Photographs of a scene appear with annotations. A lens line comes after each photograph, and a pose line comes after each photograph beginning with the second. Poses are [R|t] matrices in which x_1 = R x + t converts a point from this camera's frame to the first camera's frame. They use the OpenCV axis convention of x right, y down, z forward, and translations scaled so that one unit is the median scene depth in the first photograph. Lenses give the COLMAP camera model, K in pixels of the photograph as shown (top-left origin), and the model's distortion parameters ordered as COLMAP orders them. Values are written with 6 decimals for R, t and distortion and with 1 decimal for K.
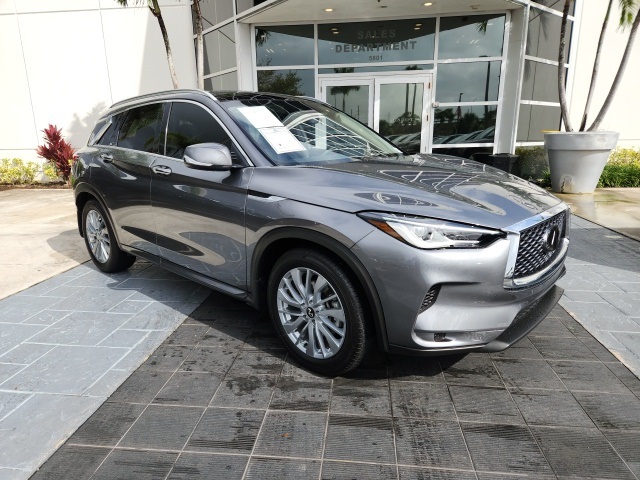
lens RADIAL K [[424.8, 0, 315.2], [0, 424.8, 243.9], [0, 0, 1]] dist [0.068634, -0.055548]
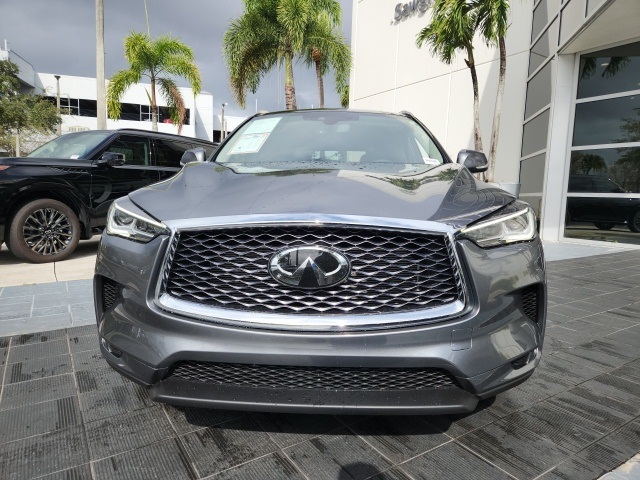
lens RADIAL K [[424.8, 0, 324.7], [0, 424.8, 235.6], [0, 0, 1]] dist [0.068634, -0.055548]
pose [[0.637891, 0.105623, -0.762849, 0.886333], [-0.218787, 0.974591, -0.048008, -0.024921], [0.738395, 0.197526, 0.644791, 0.573792]]
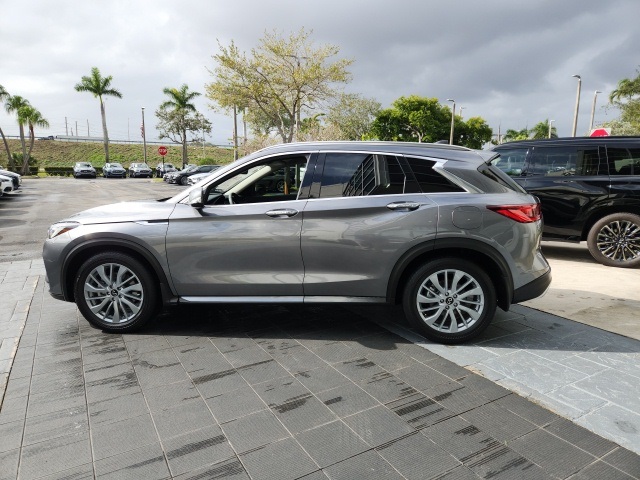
lens RADIAL K [[424.8, 0, 322.2], [0, 424.8, 238.4], [0, 0, 1]] dist [0.068634, -0.055548]
pose [[-0.796267, 0.106096, -0.595570, 0.749378], [-0.140362, 0.925231, 0.352485, -0.769211], [0.588437, 0.364267, -0.721839, 2.800236]]
